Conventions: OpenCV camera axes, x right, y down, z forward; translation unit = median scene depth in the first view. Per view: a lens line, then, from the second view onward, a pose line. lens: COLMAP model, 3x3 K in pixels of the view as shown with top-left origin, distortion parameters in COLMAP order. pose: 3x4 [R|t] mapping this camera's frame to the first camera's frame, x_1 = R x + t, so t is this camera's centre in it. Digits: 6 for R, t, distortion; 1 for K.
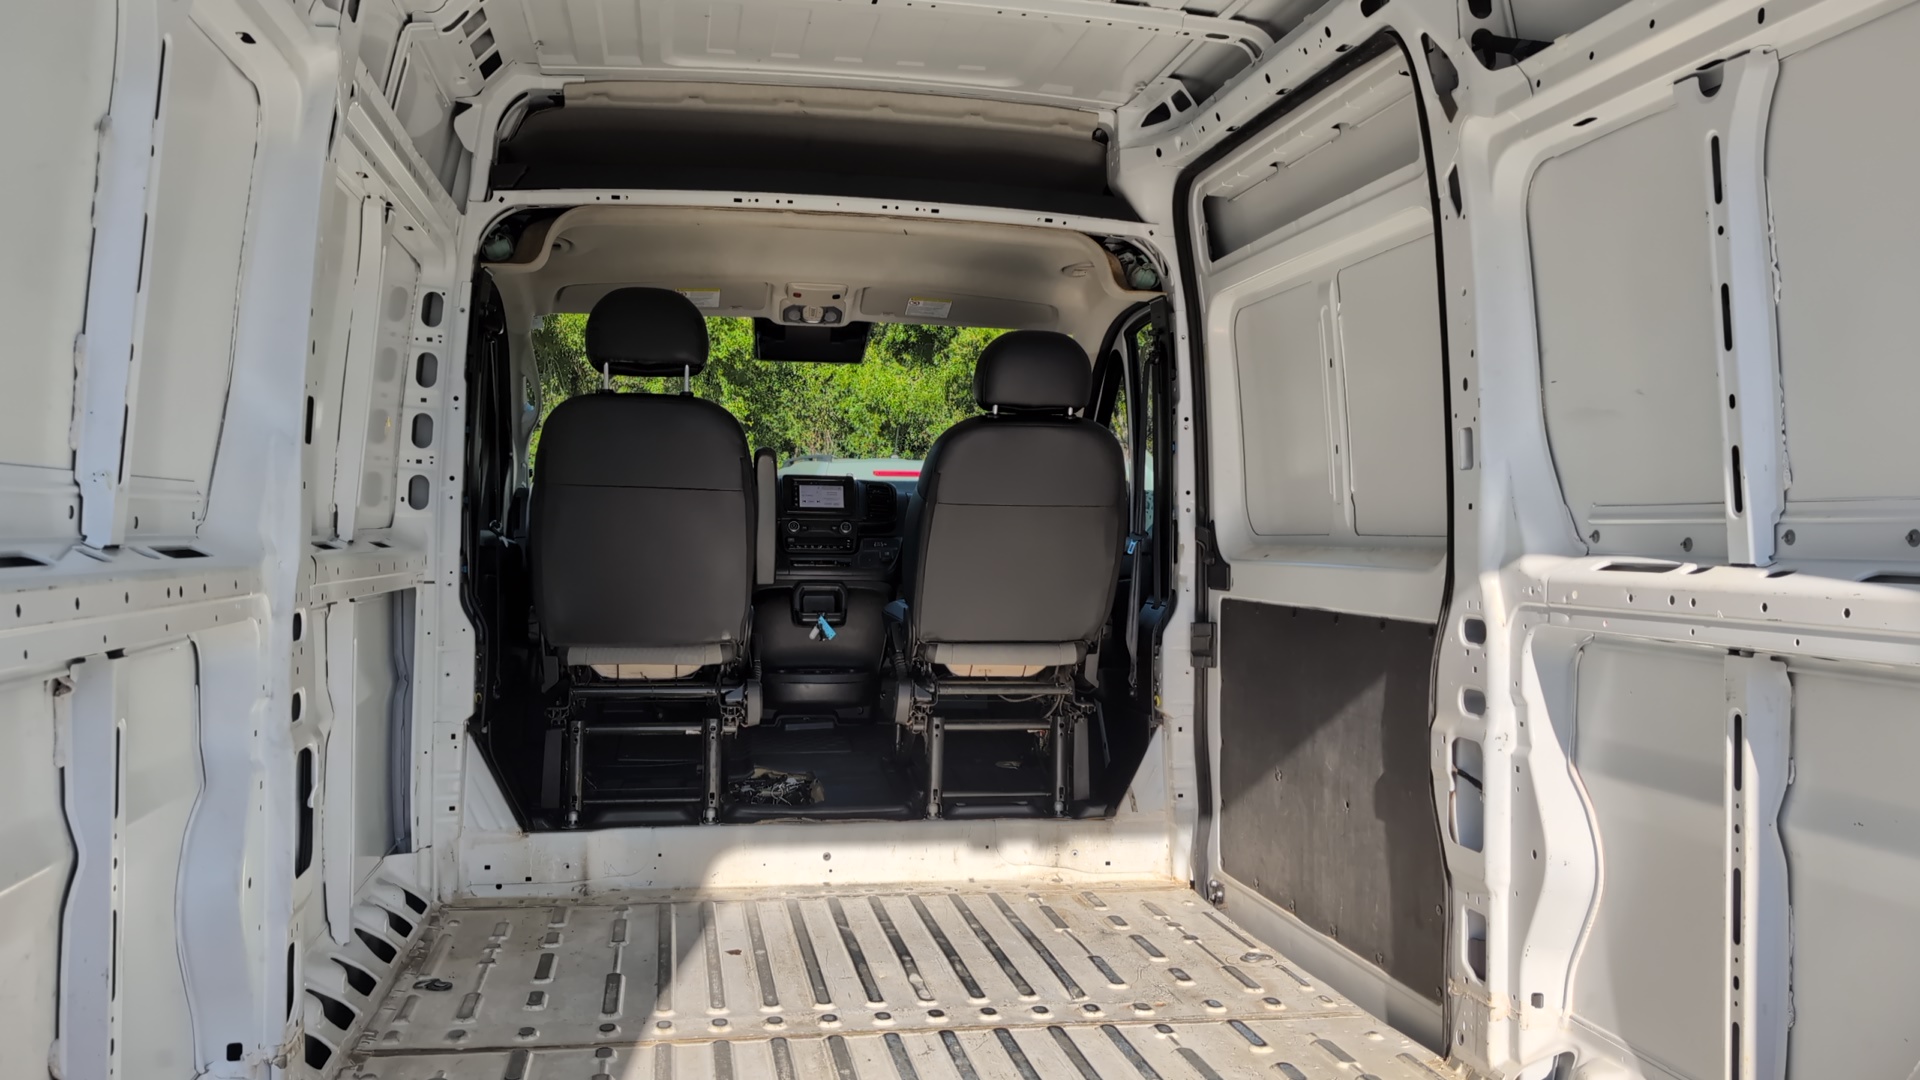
lens RADIAL K [[1635.6, 0, 957.7], [0, 1635.6, 551.3], [0, 0, 1]] dist [0.027341, -0.019638]
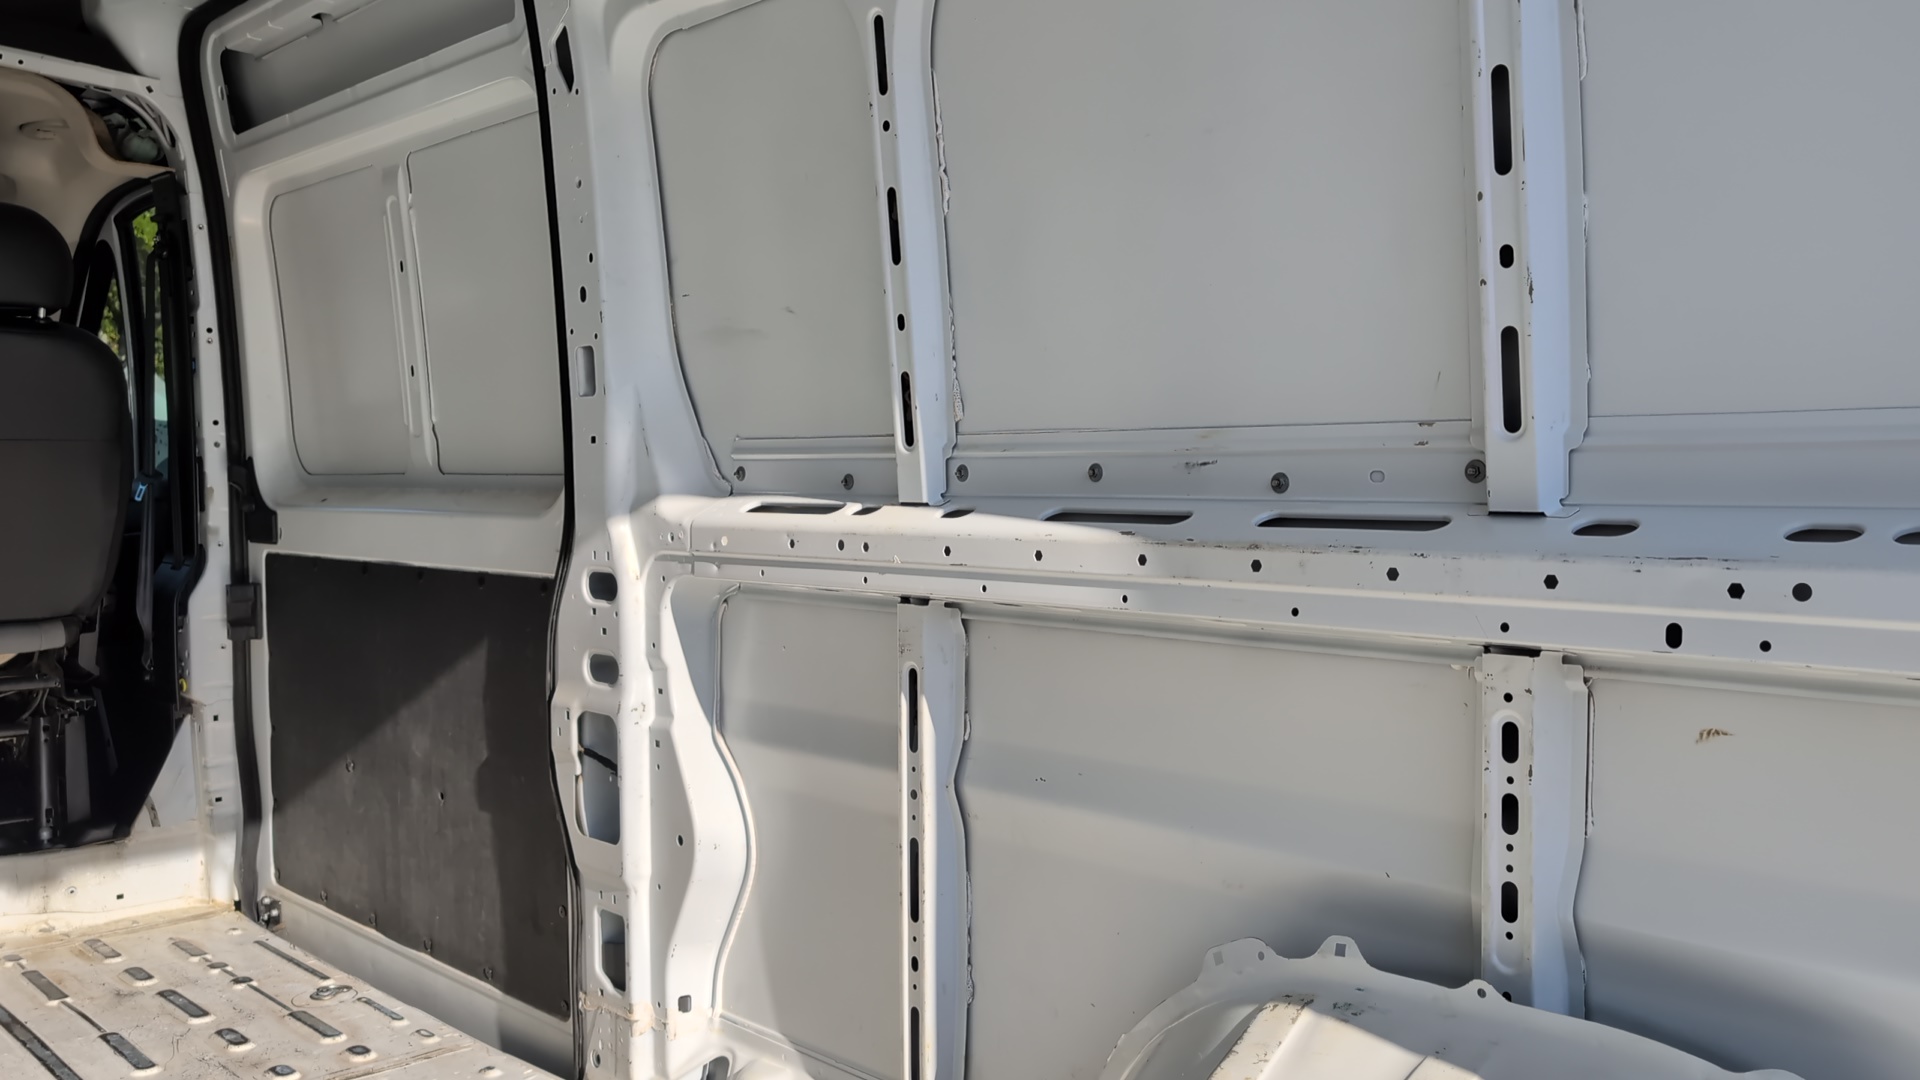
lens RADIAL K [[1635.6, 0, 957.7], [0, 1635.6, 551.3], [0, 0, 1]] dist [0.027341, -0.019638]
pose [[0.837613, -0.037944, 0.544944, 0.006595], [0.016311, 0.998877, 0.044480, -0.004140], [-0.546020, -0.028368, 0.837291, 0.182475]]
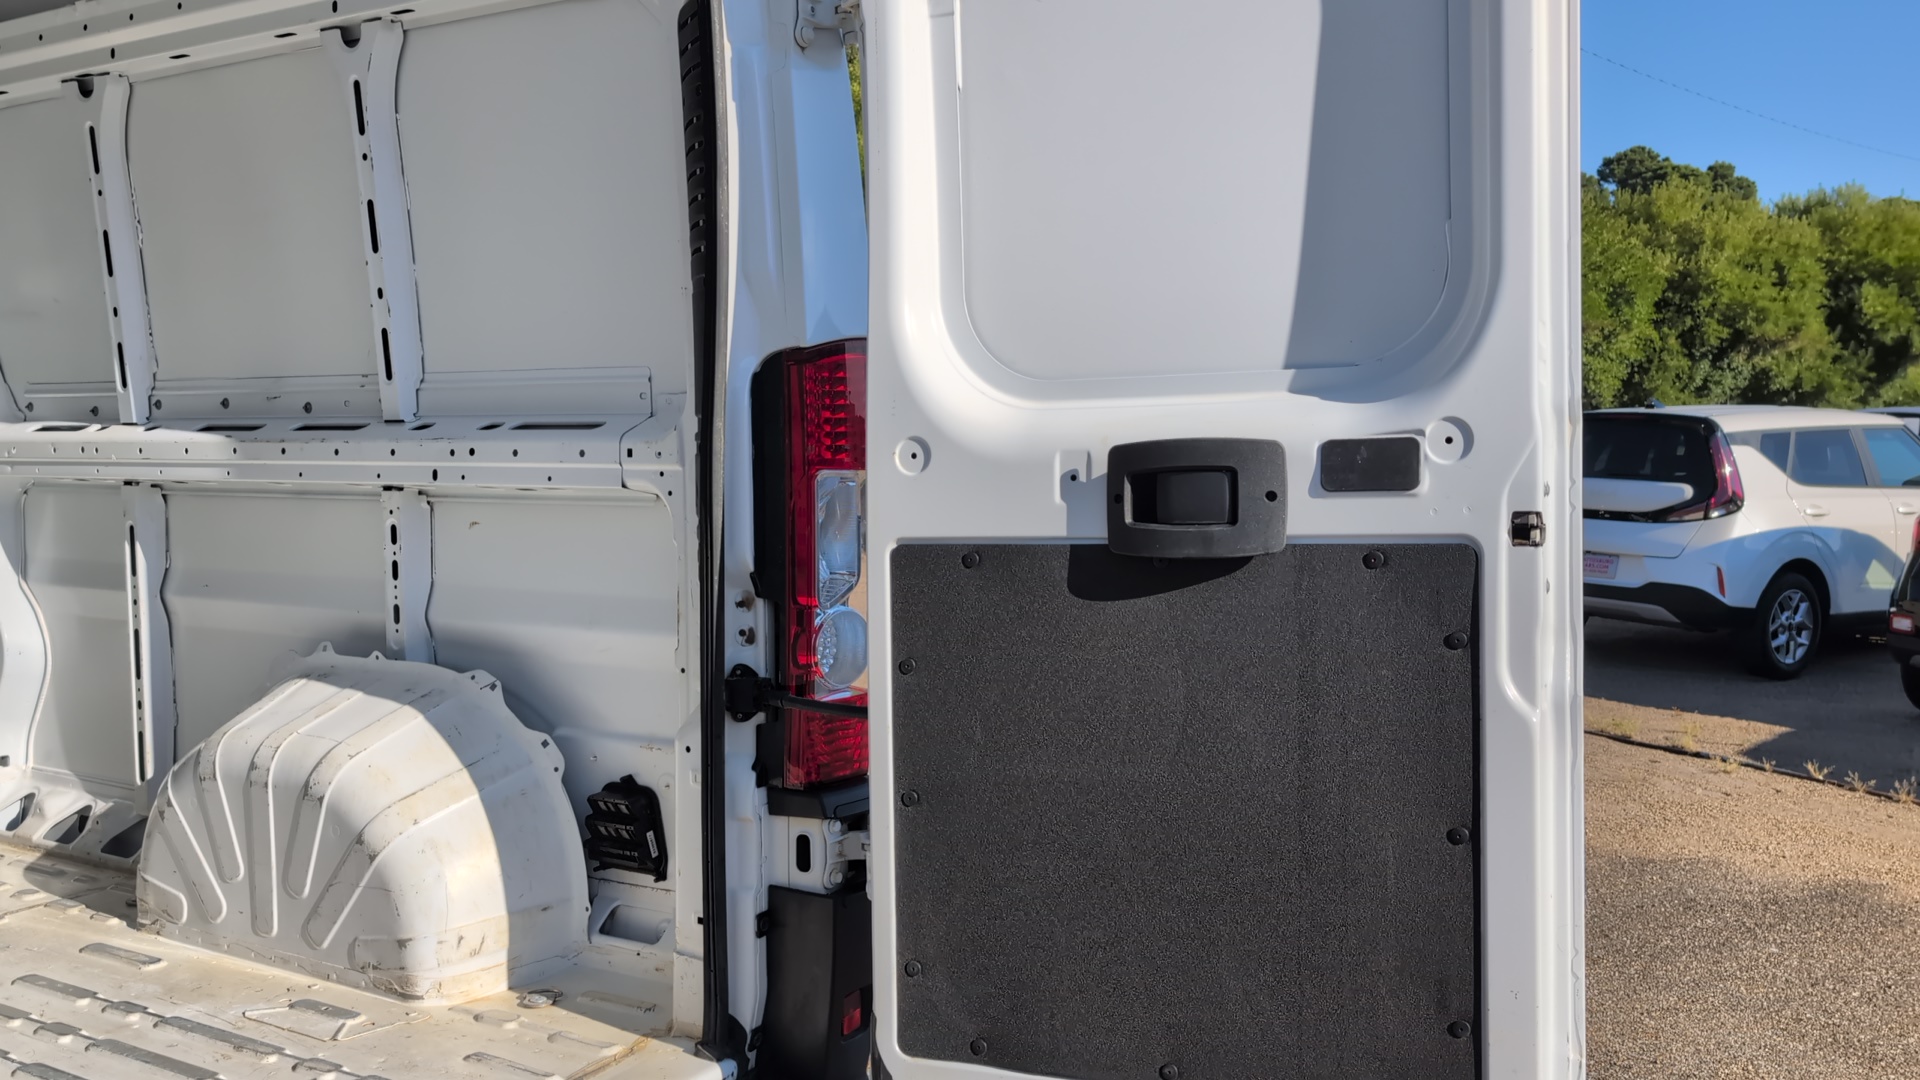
lens RADIAL K [[1635.6, 0, 957.7], [0, 1635.6, 551.3], [0, 0, 1]] dist [0.027341, -0.019638]
pose [[0.669645, -0.064800, 0.739849, -0.095820], [0.017365, 0.997280, 0.071630, 0.022774], [-0.742478, -0.035120, 0.668949, -0.418947]]
